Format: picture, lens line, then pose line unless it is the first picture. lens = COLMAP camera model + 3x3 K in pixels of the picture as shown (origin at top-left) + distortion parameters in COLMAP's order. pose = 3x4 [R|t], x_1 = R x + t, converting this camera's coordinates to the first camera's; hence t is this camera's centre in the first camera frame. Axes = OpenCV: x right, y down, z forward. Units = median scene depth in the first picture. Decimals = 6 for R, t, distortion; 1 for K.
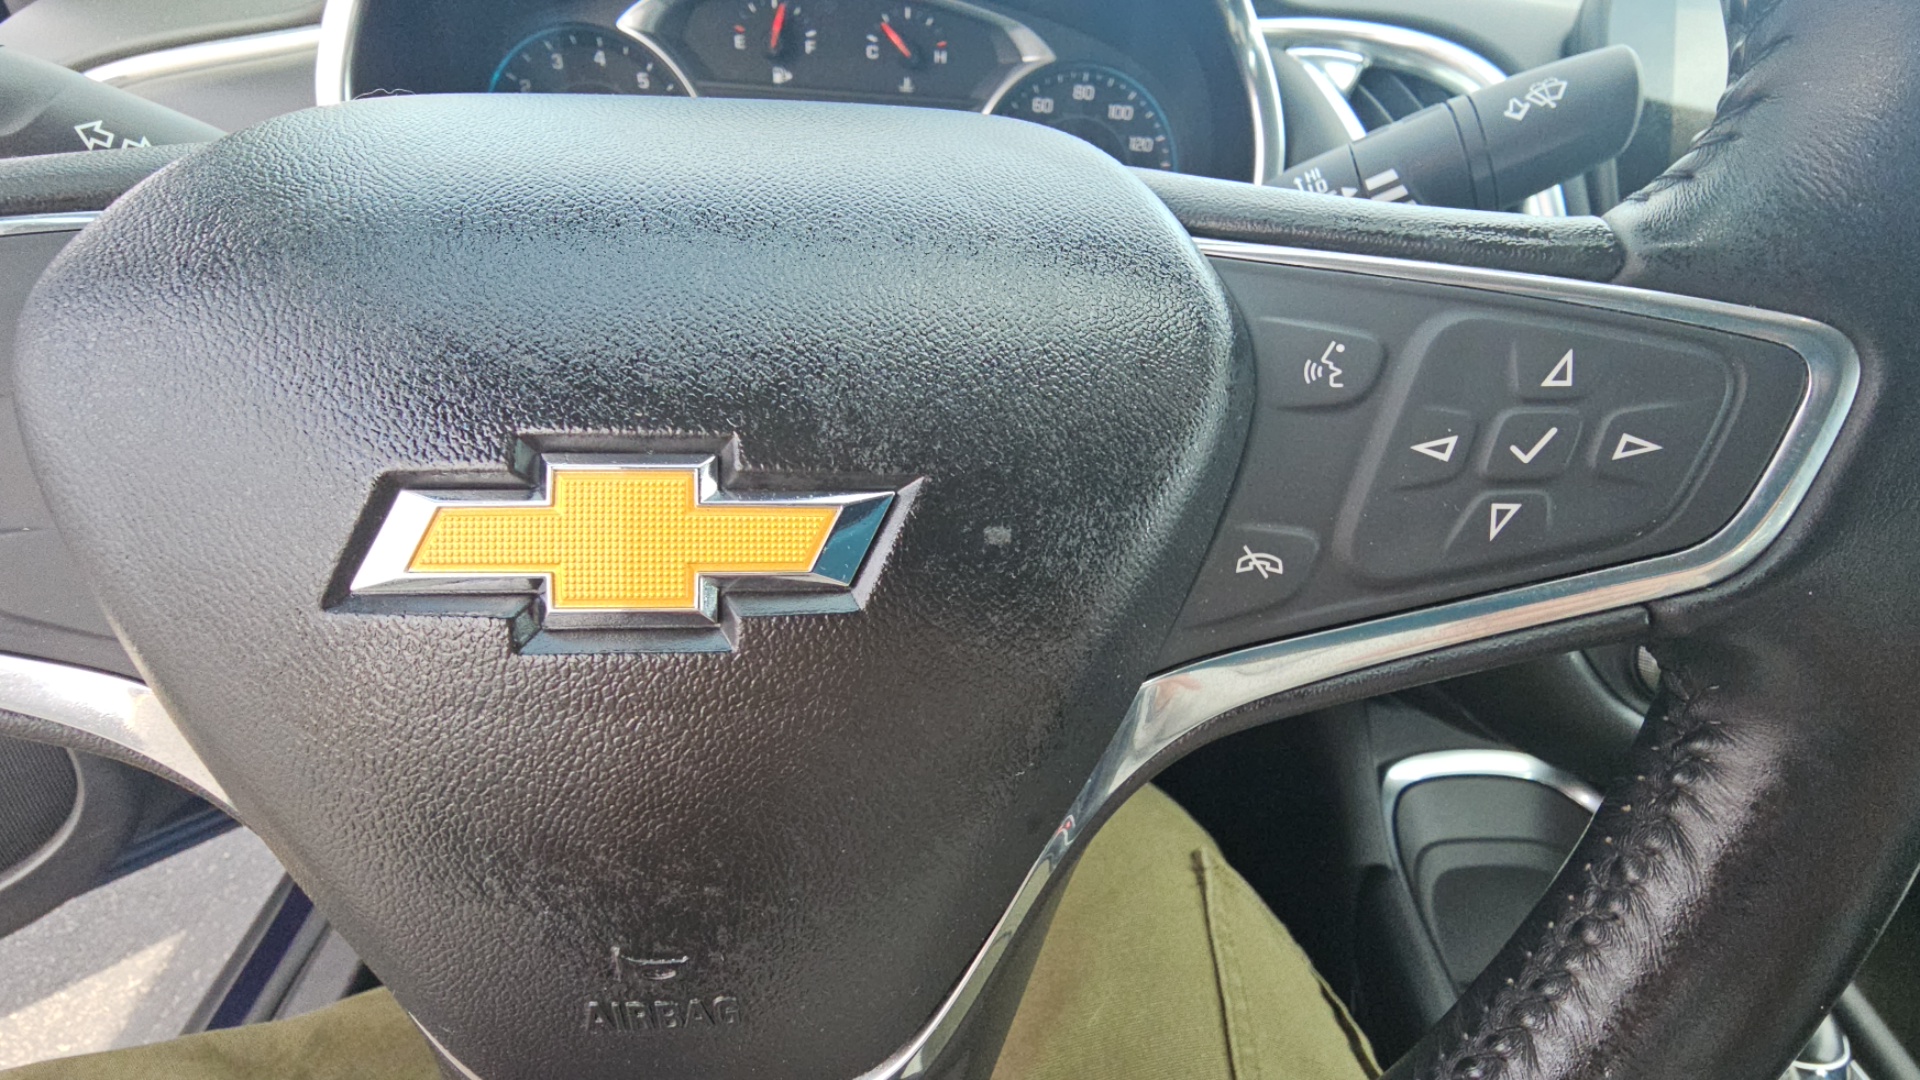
lens RADIAL K [[854.1, 0, 985.4], [0, 854.1, 540.6], [0, 0, 1]] dist [0.009953, -0.007846]
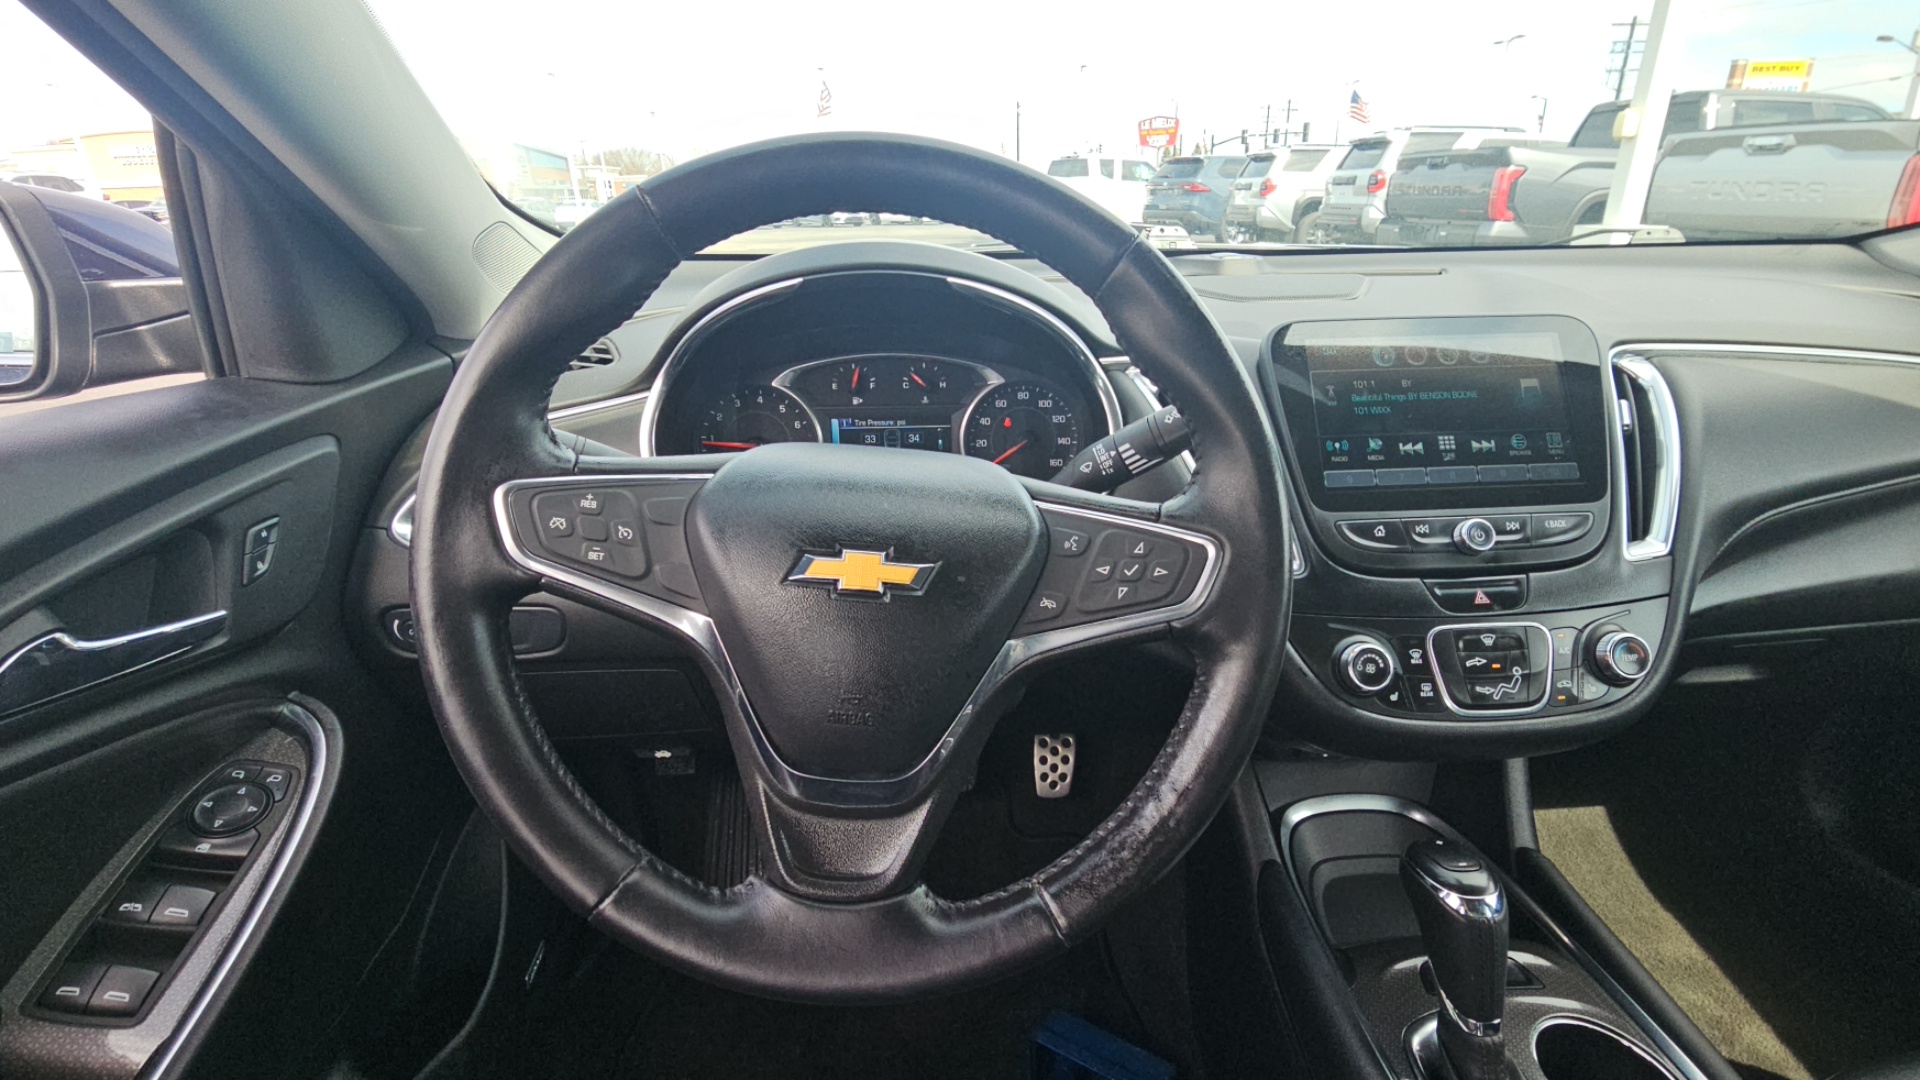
lens RADIAL K [[854.1, 0, 983.3], [0, 854.1, 542.4], [0, 0, 1]] dist [0.009953, -0.007846]
pose [[0.997358, -0.068162, -0.025128, 0.058561], [0.060014, 0.967984, -0.243731, 0.218251], [0.040937, 0.241579, 0.969517, -0.704183]]
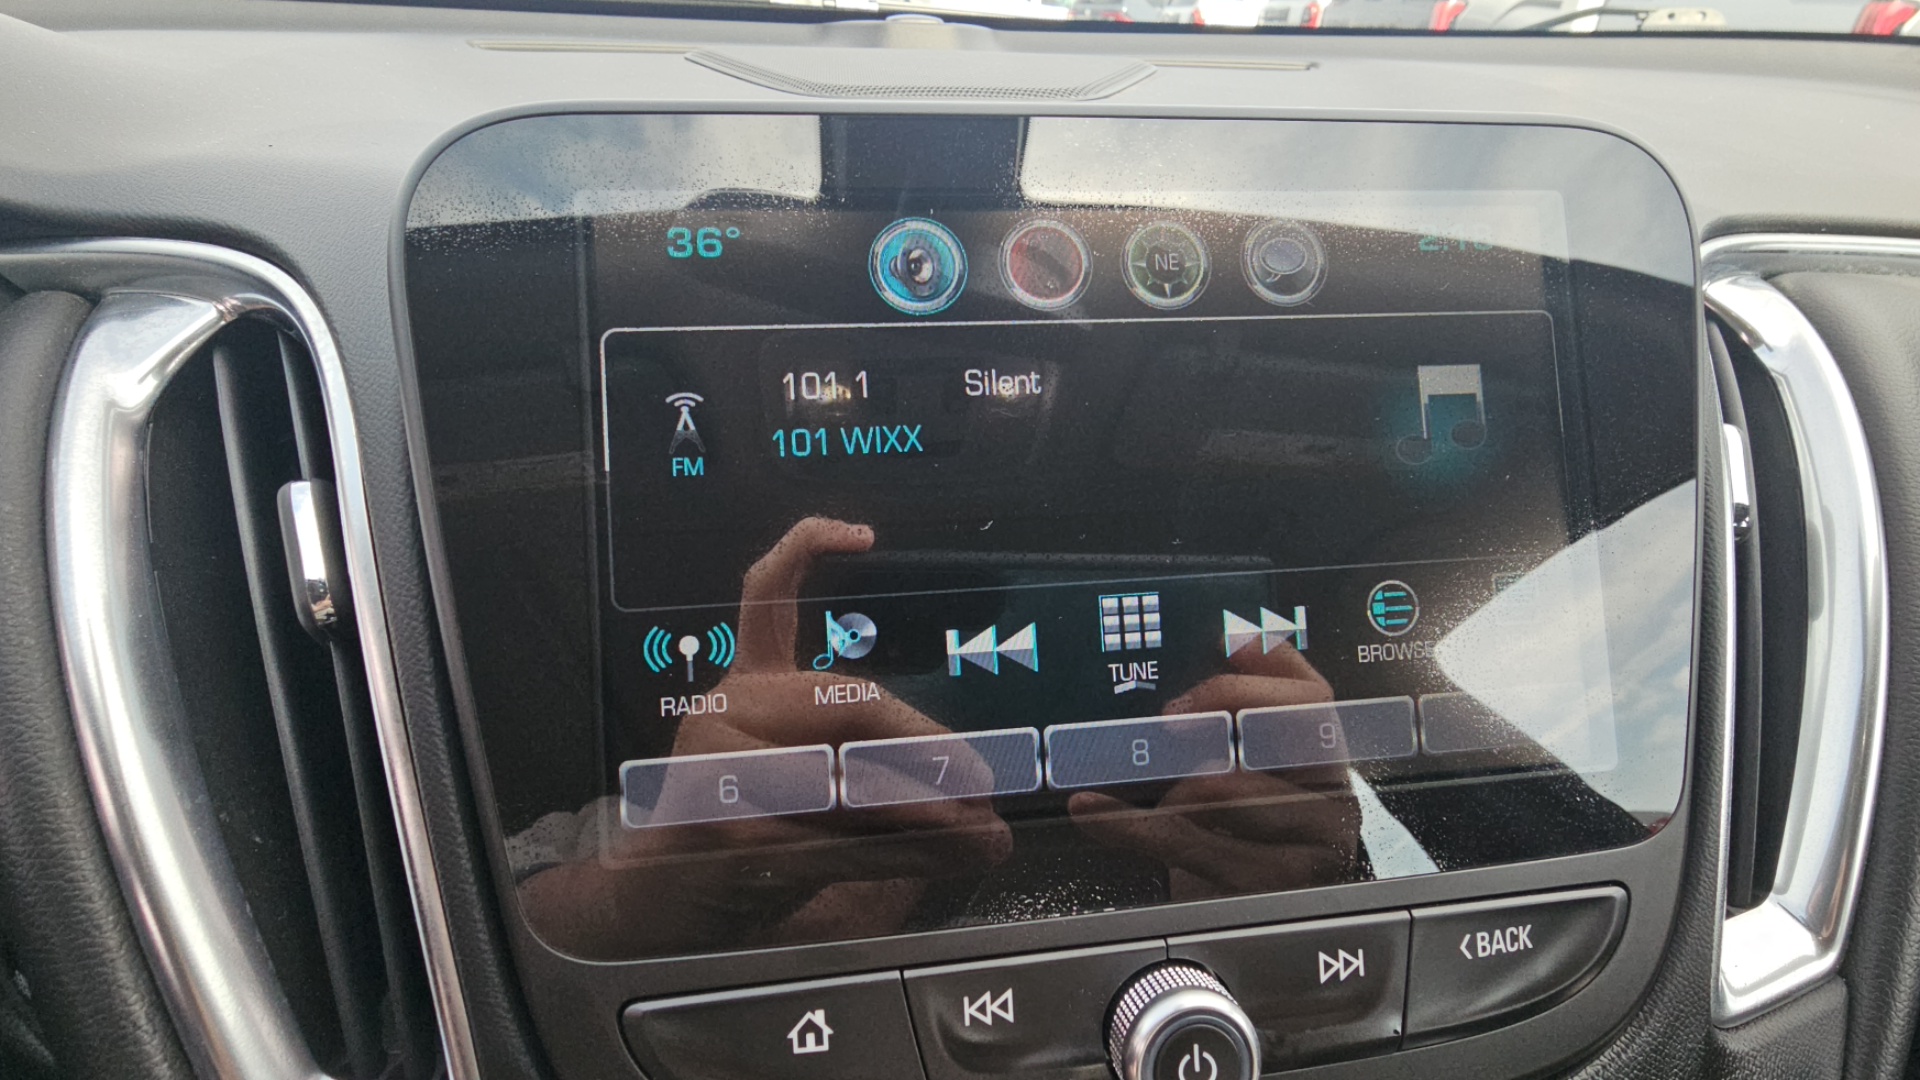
lens RADIAL K [[854.1, 0, 977.9], [0, 854.1, 528.2], [0, 0, 1]] dist [0.009953, -0.007846]
pose [[0.996228, -0.070393, 0.050748, 0.811262], [0.074546, 0.993569, -0.085224, -0.321800], [-0.044422, 0.088685, 0.995069, 0.434472]]
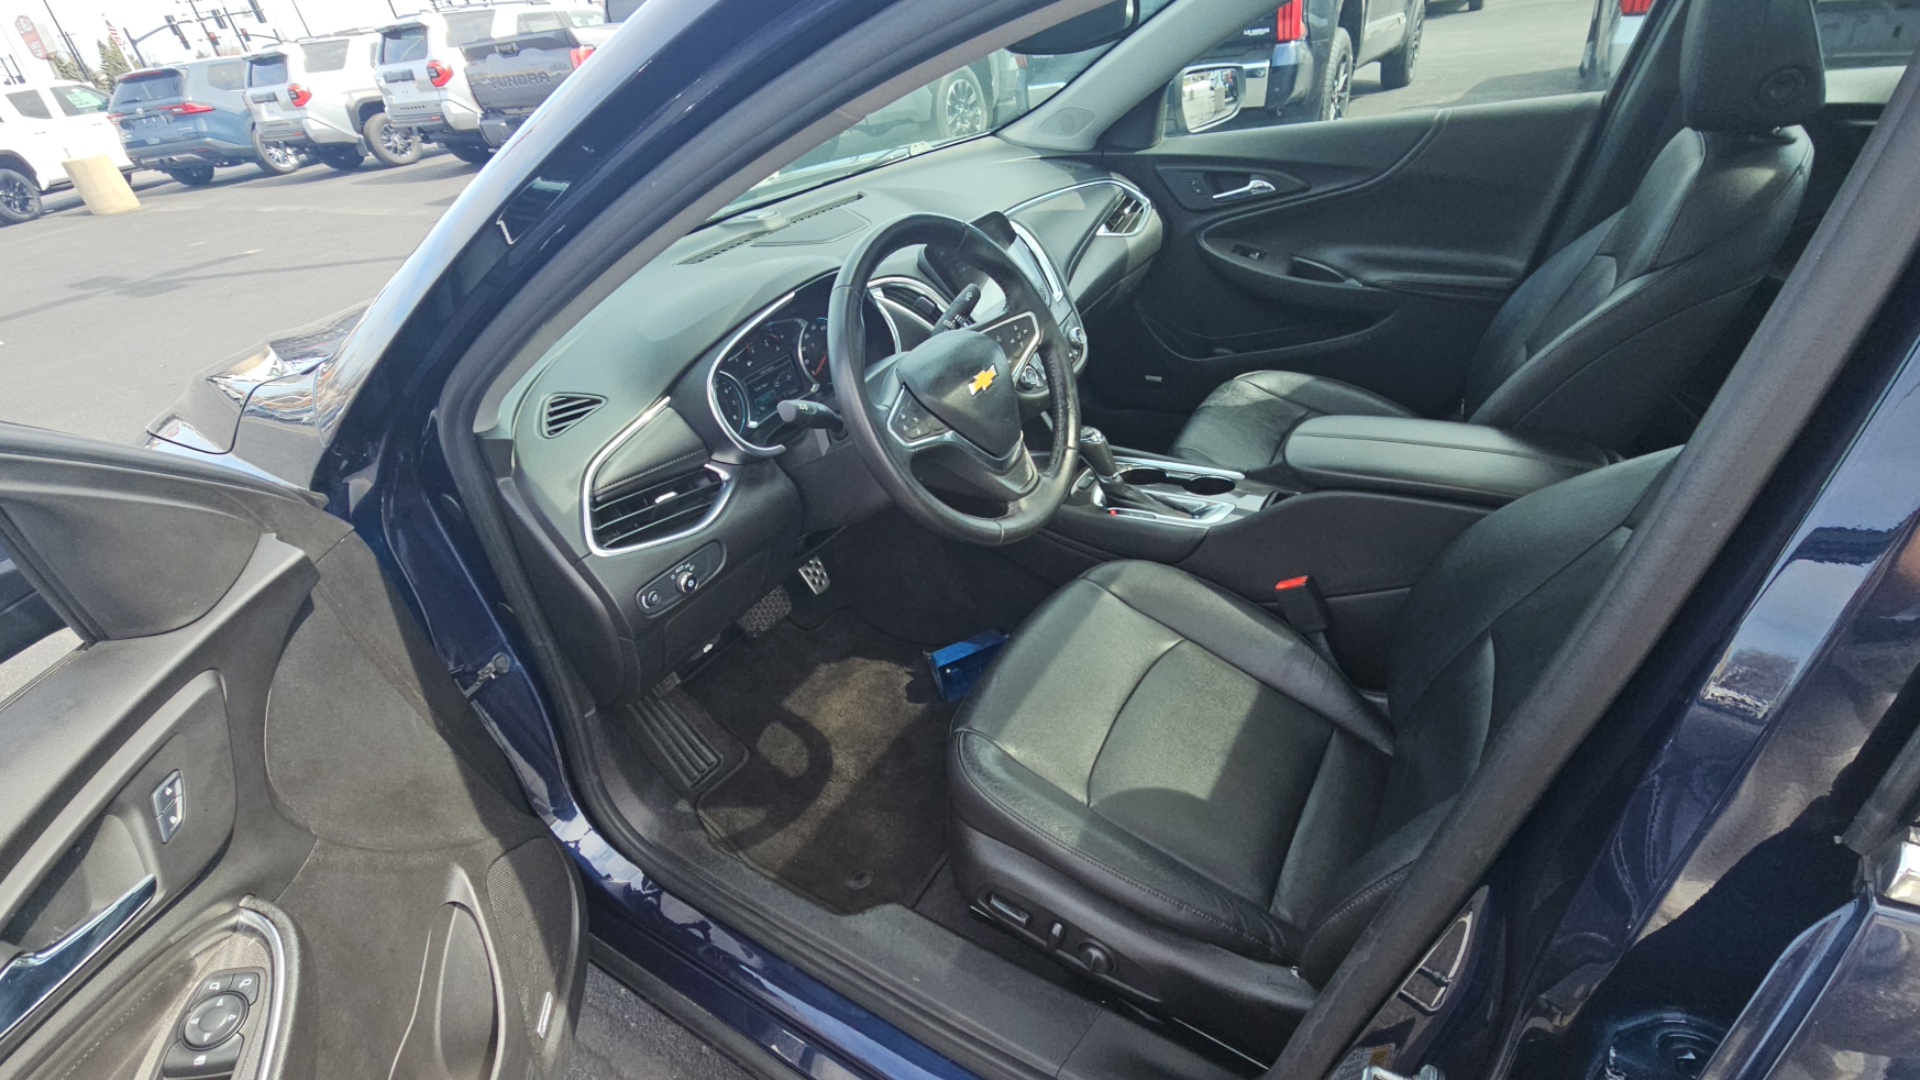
lens RADIAL K [[854.1, 0, 979.6], [0, 854.1, 551.0], [0, 0, 1]] dist [0.009953, -0.007846]
pose [[0.563089, -0.560057, 0.607673, -2.034429], [0.604651, 0.780456, 0.159013, -0.016047], [-0.563319, 0.277892, 0.778106, -1.655460]]
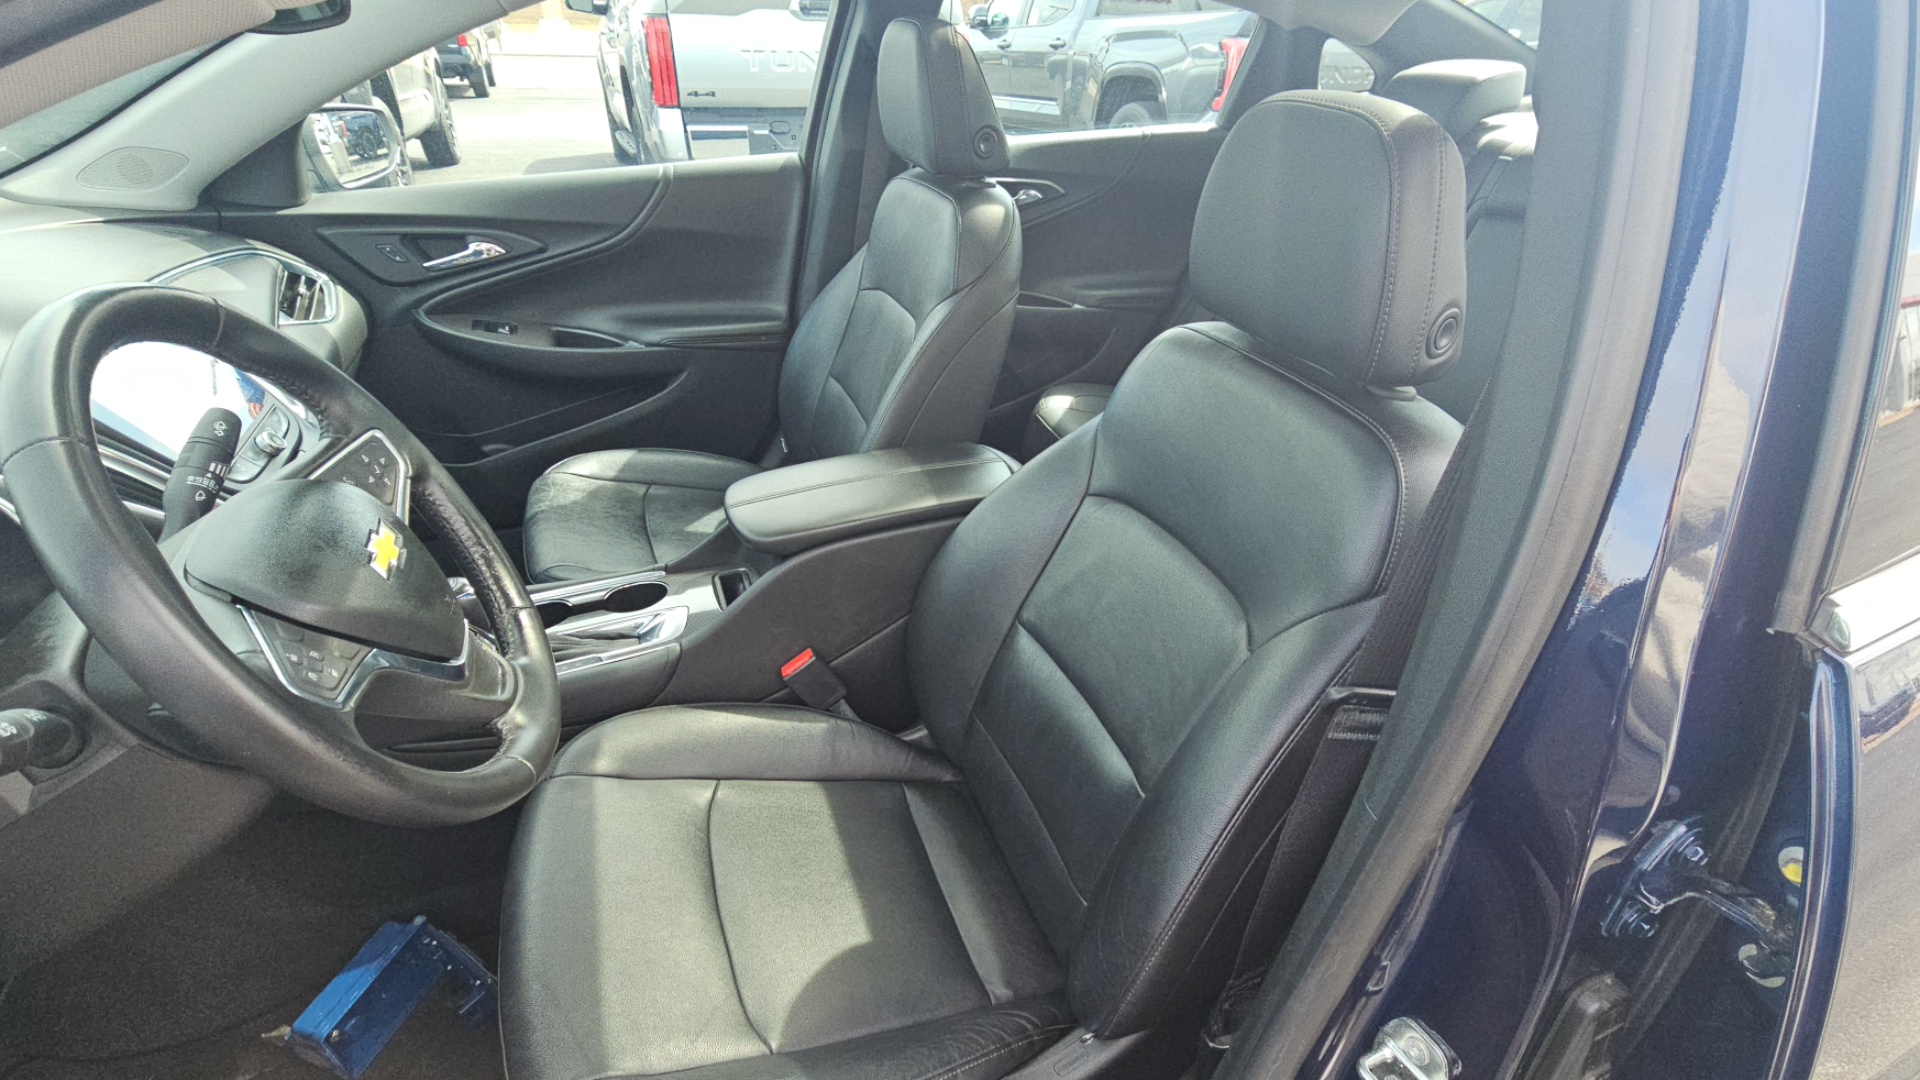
lens RADIAL K [[854.1, 0, 981.3], [0, 854.1, 547.1], [0, 0, 1]] dist [0.009953, -0.007846]
pose [[-0.318874, -0.553386, 0.769470, -1.657716], [0.519893, 0.576690, 0.630190, -0.418332], [-0.792483, 0.600994, 0.103810, -0.769465]]
